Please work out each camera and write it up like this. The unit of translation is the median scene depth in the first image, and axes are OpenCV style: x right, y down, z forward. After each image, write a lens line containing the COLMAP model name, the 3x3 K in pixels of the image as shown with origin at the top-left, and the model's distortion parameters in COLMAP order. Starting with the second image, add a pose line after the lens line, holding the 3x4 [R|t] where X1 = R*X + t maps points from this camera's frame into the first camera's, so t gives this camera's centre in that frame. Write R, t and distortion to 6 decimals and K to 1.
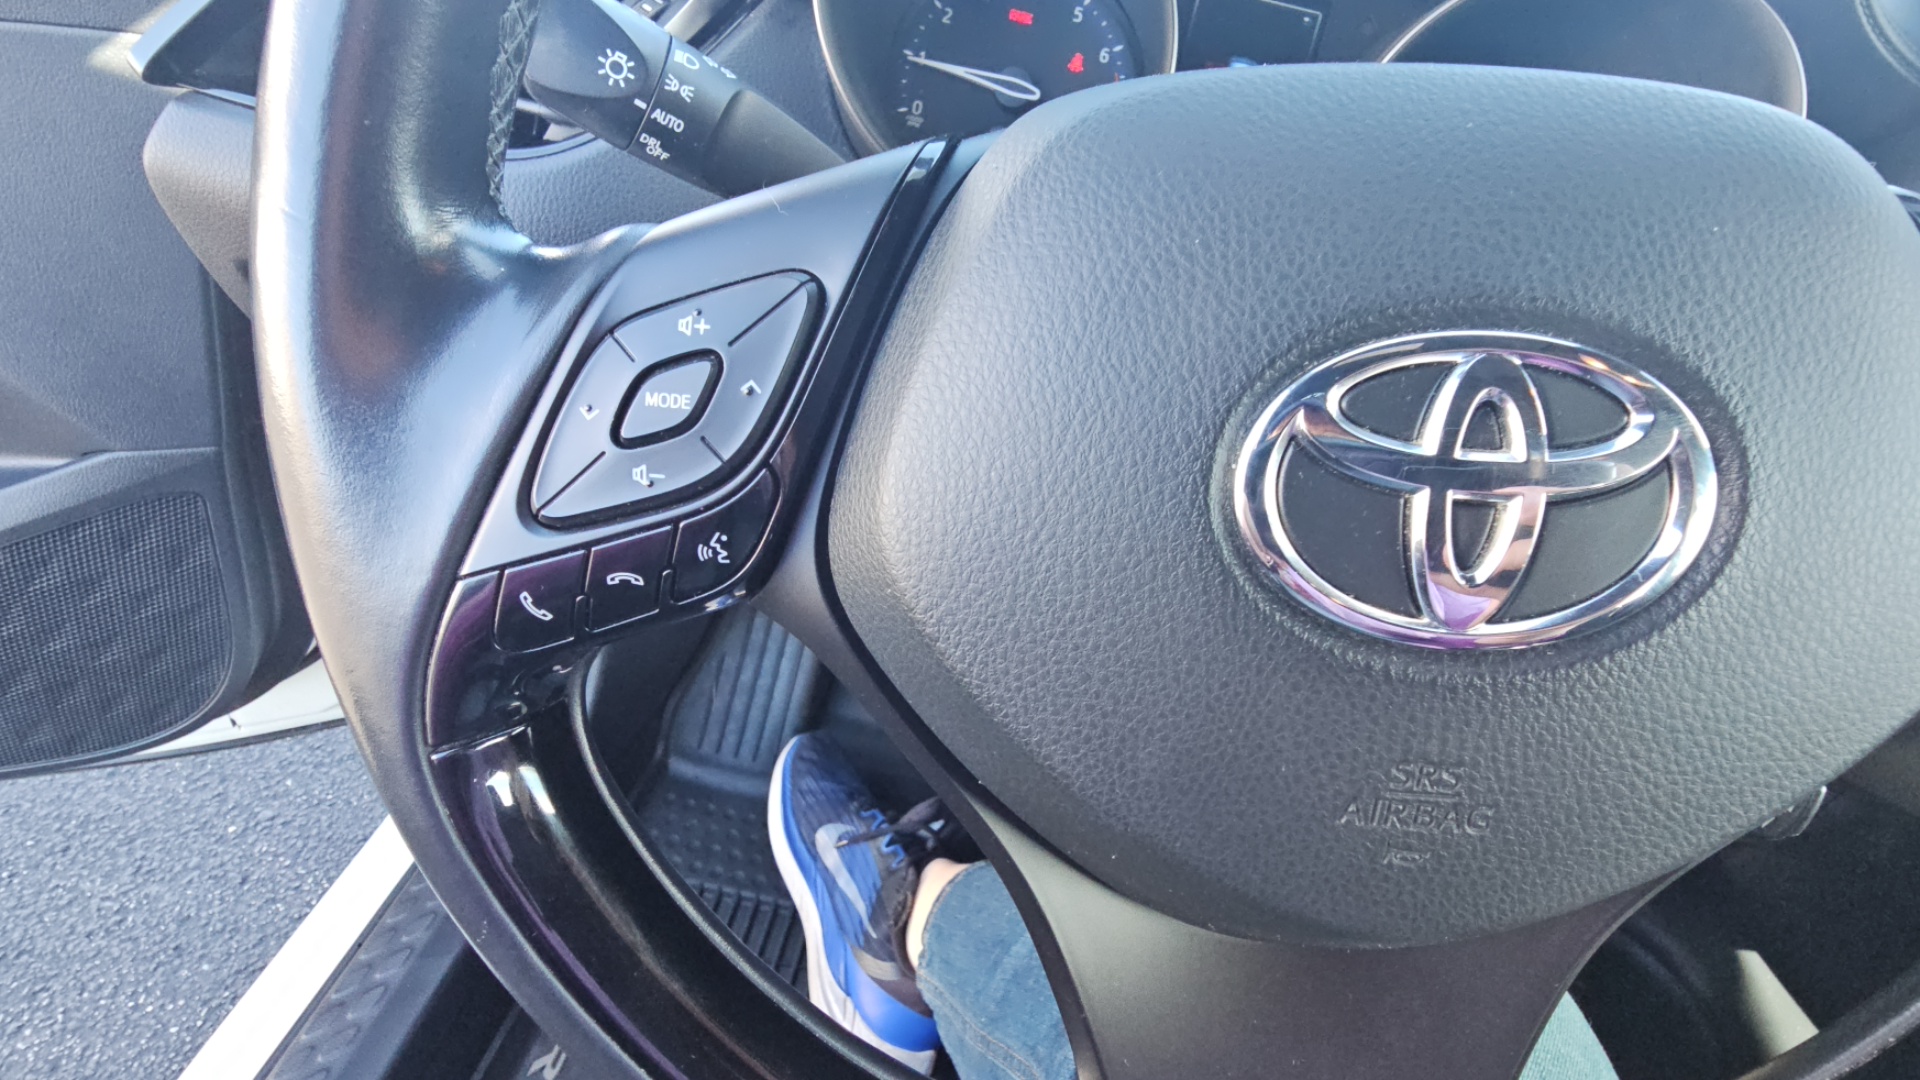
lens RADIAL K [[860.2, 0, 984.2], [0, 860.2, 540.4], [0, 0, 1]] dist [0.011711, -0.005749]
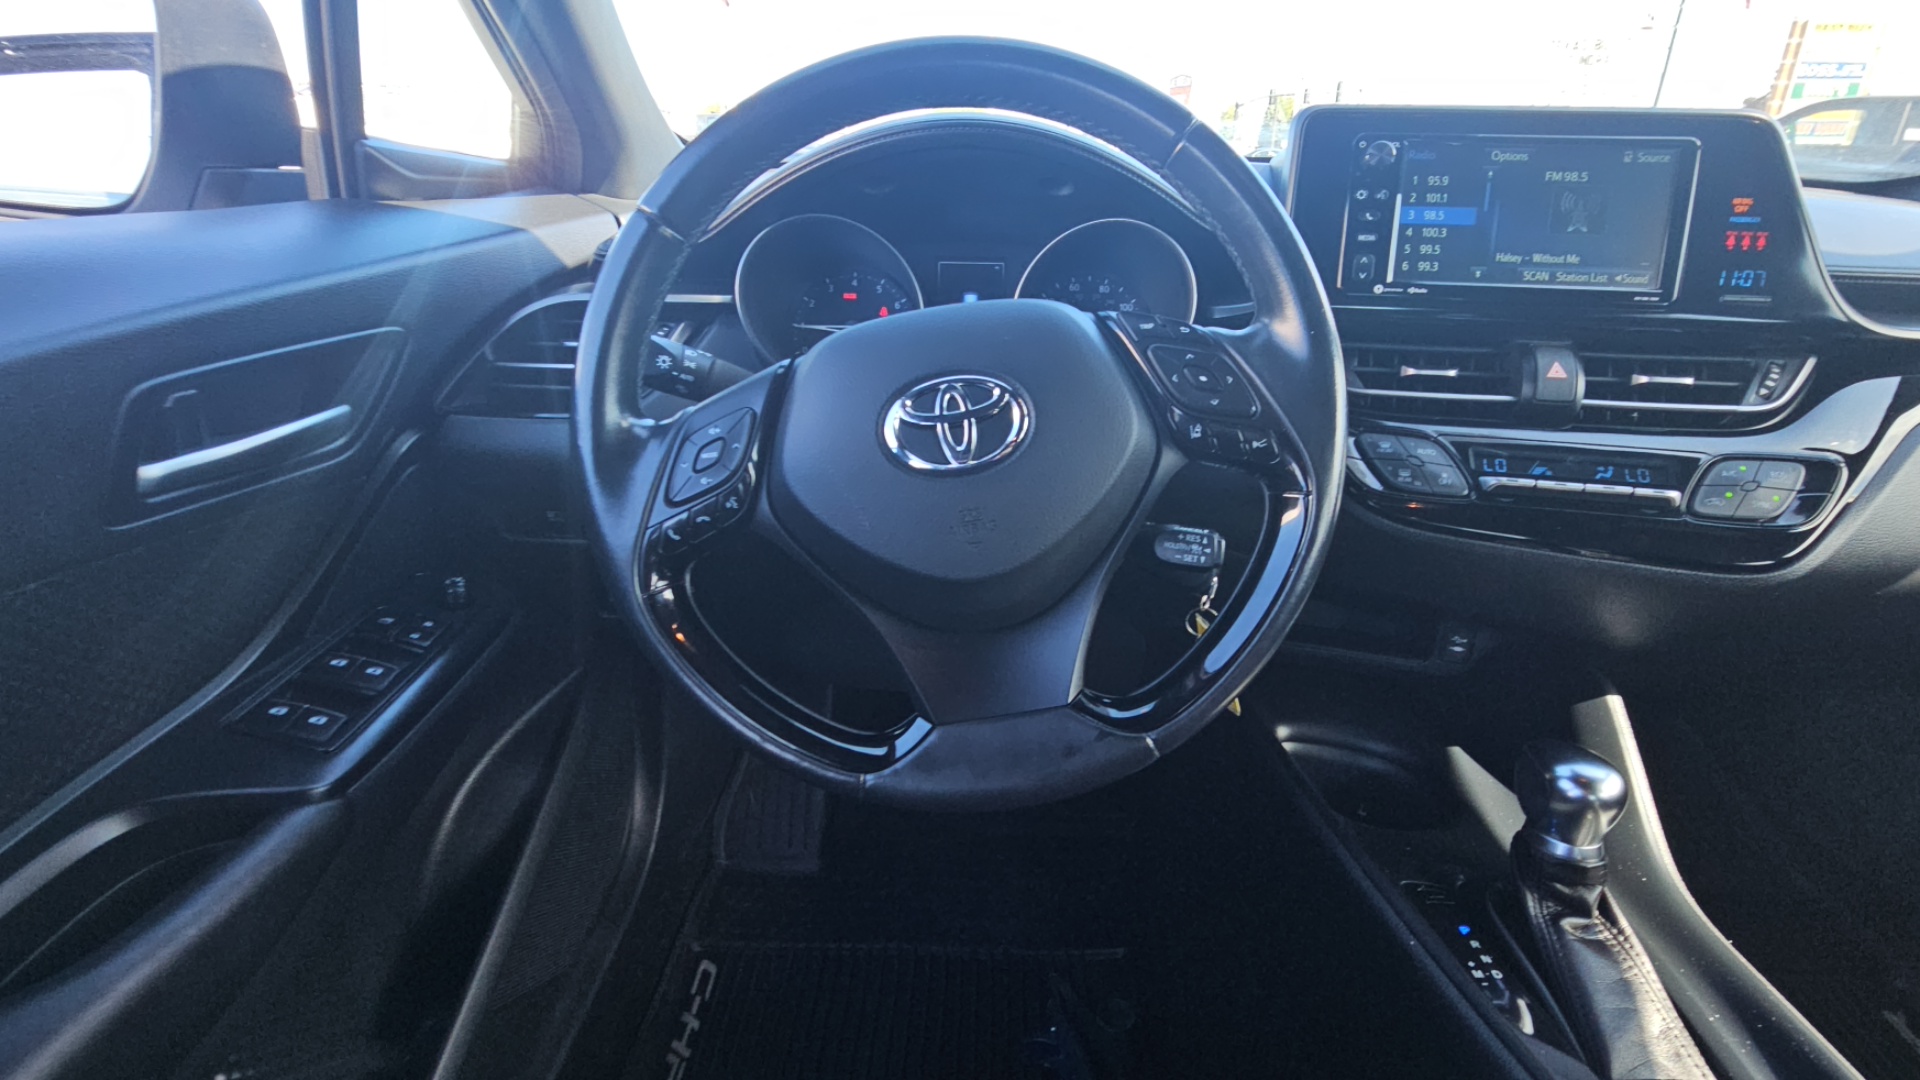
lens RADIAL K [[861.8, 0, 982.5], [0, 861.8, 540.8], [0, 0, 1]] dist [0.007846, -0.007404]
pose [[0.978030, -0.206825, 0.026086, 0.430249], [0.207453, 0.953327, -0.219388, 0.989068], [0.020507, 0.219980, 0.975289, -1.874765]]
